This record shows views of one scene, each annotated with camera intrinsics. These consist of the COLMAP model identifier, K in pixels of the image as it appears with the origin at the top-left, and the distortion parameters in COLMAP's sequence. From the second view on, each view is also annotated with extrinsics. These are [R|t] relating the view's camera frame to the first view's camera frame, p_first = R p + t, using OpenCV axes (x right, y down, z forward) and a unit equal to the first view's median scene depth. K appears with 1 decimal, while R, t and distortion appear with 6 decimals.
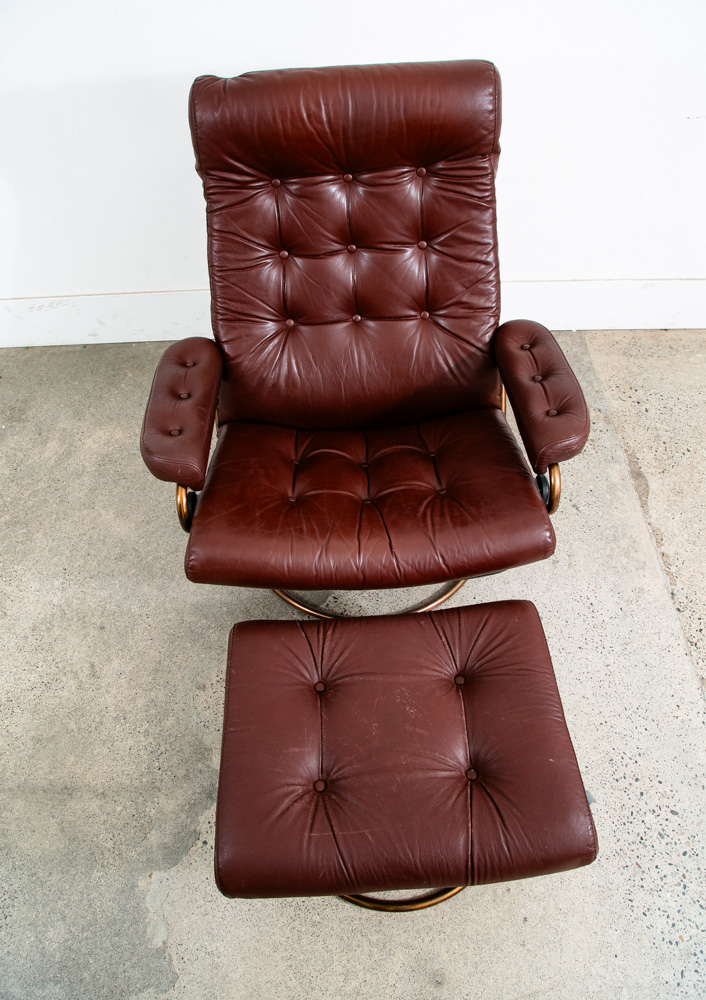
lens RADIAL K [[718.8, 0, 352.5], [0, 718.8, 502.8], [0, 0, 1]] dist [-0.106166, 0.031222]
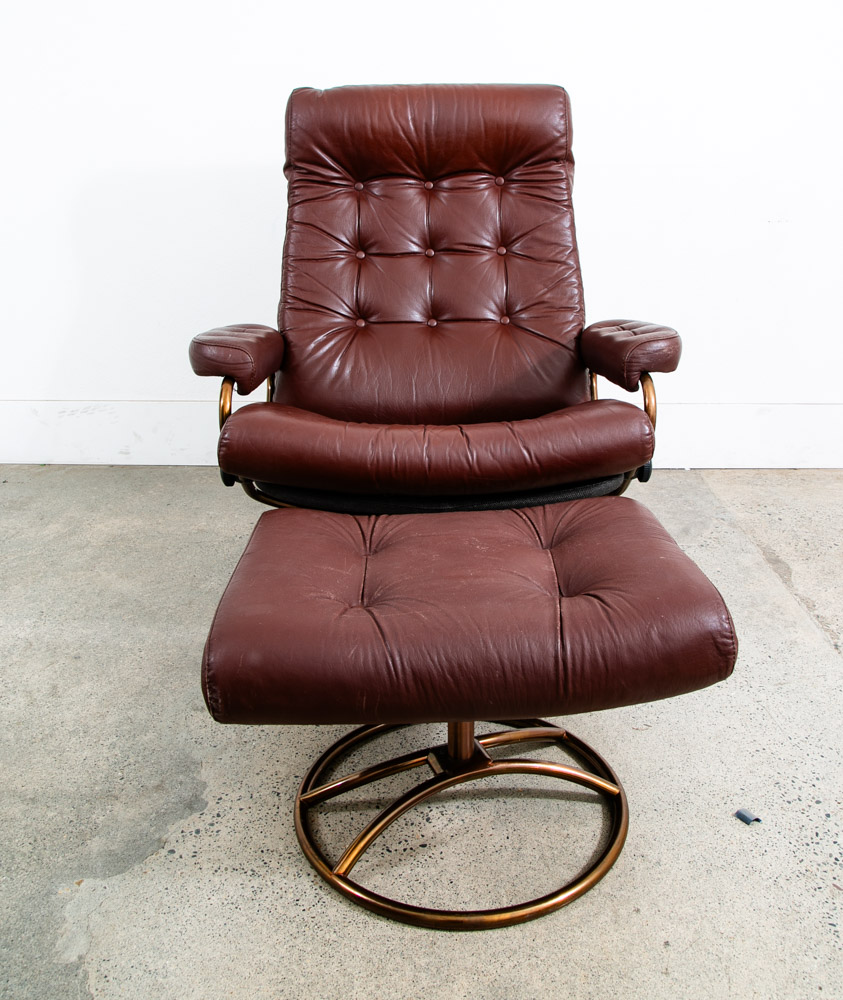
lens RADIAL K [[963.6, 0, 428.8], [0, 963.6, 440.5], [0, 0, 1]] dist [-0.082414, 0.000000]
pose [[0.999188, 0.037529, -0.014655, 0.026846], [-0.039264, 0.825538, -0.562979, 0.607690], [-0.009030, 0.563097, 0.826341, 0.043961]]
